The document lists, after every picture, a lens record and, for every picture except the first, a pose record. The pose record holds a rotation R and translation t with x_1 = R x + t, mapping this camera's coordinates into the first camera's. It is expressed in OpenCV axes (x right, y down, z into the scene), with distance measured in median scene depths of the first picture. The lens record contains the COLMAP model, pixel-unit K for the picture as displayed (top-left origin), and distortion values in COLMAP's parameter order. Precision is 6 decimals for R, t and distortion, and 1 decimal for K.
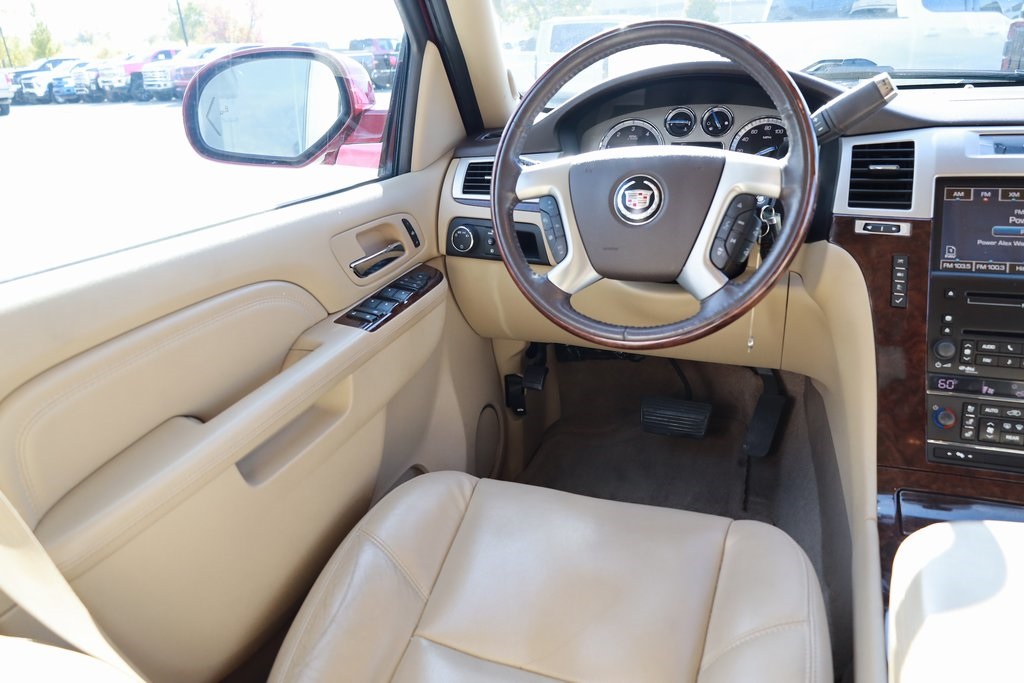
lens RADIAL K [[704.3, 0, 511.8], [0, 704.3, 346.0], [0, 0, 1]] dist [-0.011083, 0.002031]
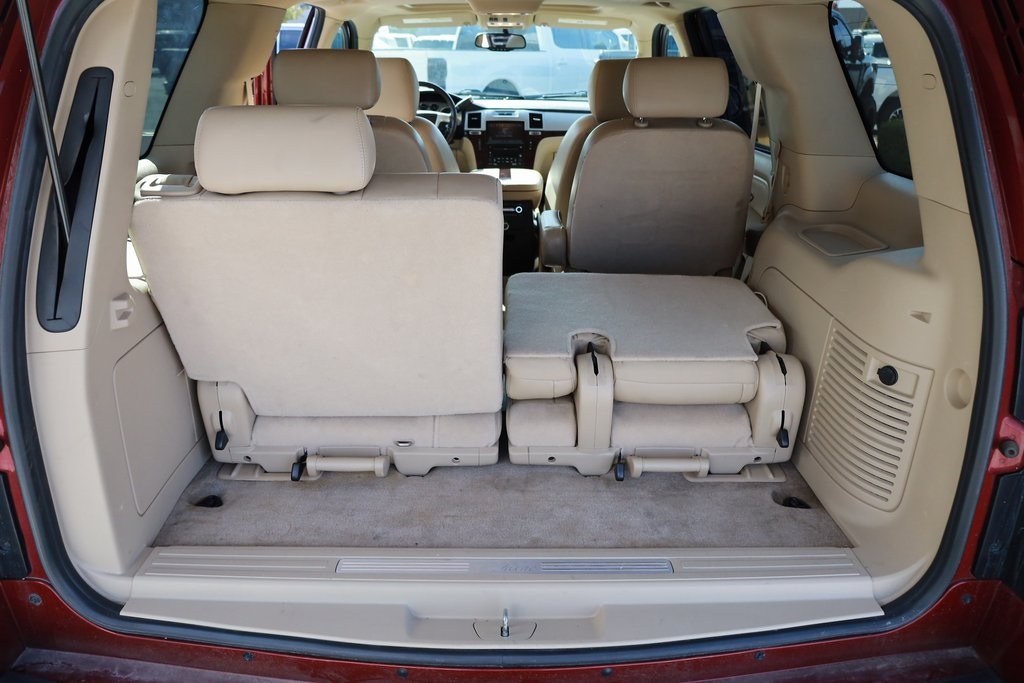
lens RADIAL K [[704.3, 0, 519.0], [0, 704.3, 342.8], [0, 0, 1]] dist [-0.011083, 0.002031]
pose [[0.923926, -0.085251, 0.372951, -0.910593], [0.085802, 0.996197, 0.015154, 1.048421], [-0.372824, 0.017999, 0.927727, -2.994683]]
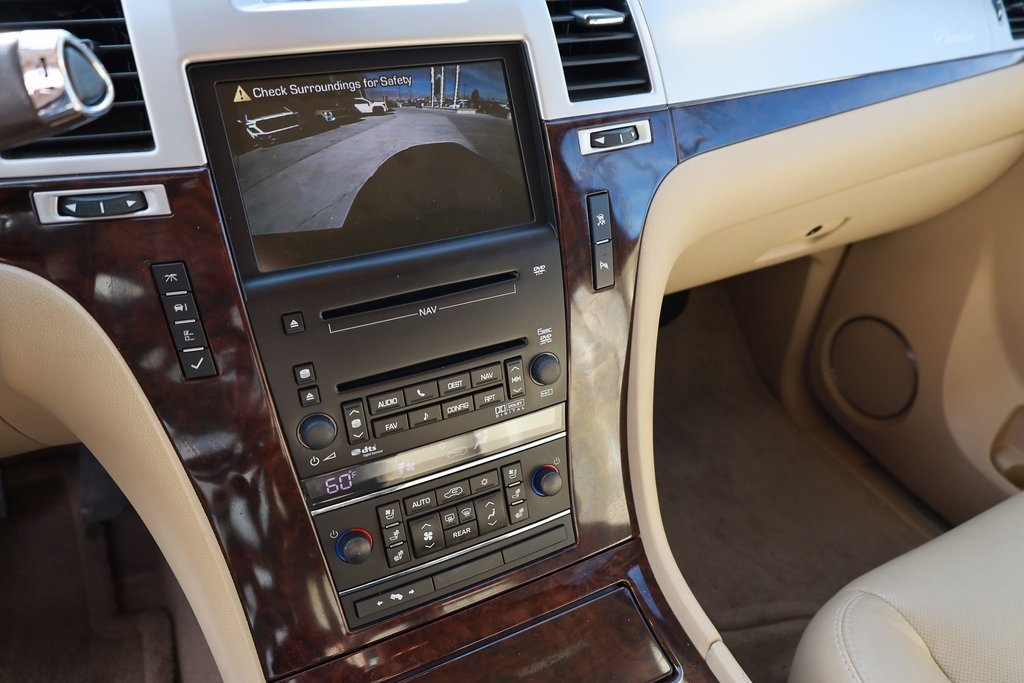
lens RADIAL K [[704.3, 0, 516.7], [0, 704.3, 343.3], [0, 0, 1]] dist [-0.011083, 0.002031]
pose [[0.669263, -0.359865, 0.650065, 0.398895], [0.202351, 0.930095, 0.306558, -0.172043], [-0.714942, -0.073626, 0.695297, 0.541641]]
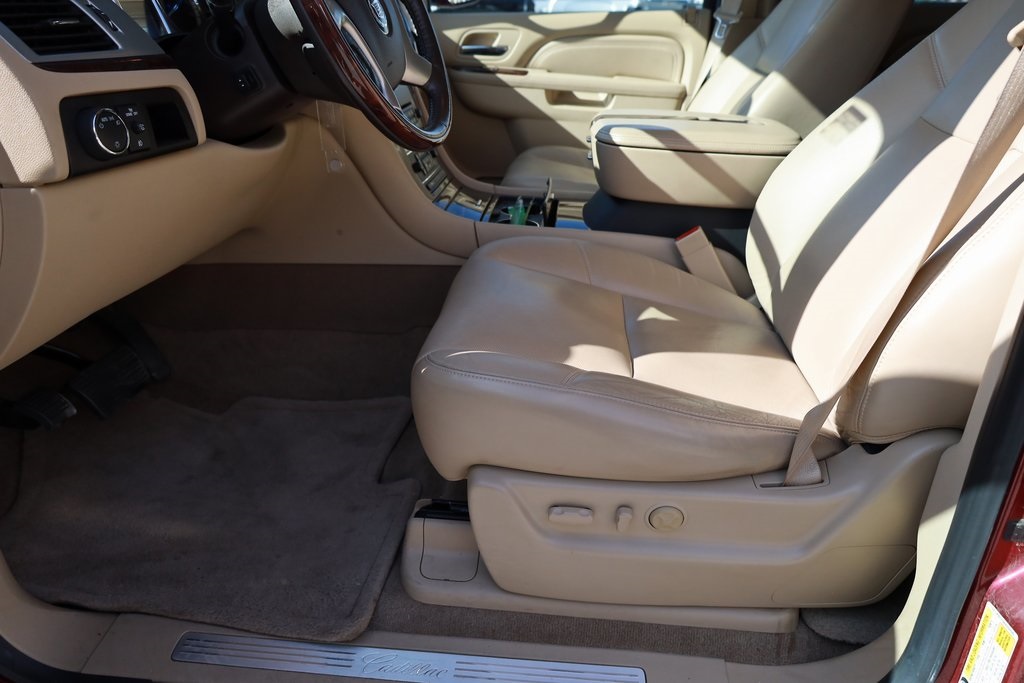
lens RADIAL K [[704.3, 0, 511.2], [0, 704.3, 348.1], [0, 0, 1]] dist [-0.011083, 0.002031]
pose [[-0.265468, -0.363241, 0.893075, -0.948410], [0.379832, 0.811992, 0.443167, -0.178497], [-0.886146, 0.456865, -0.077587, 1.087590]]
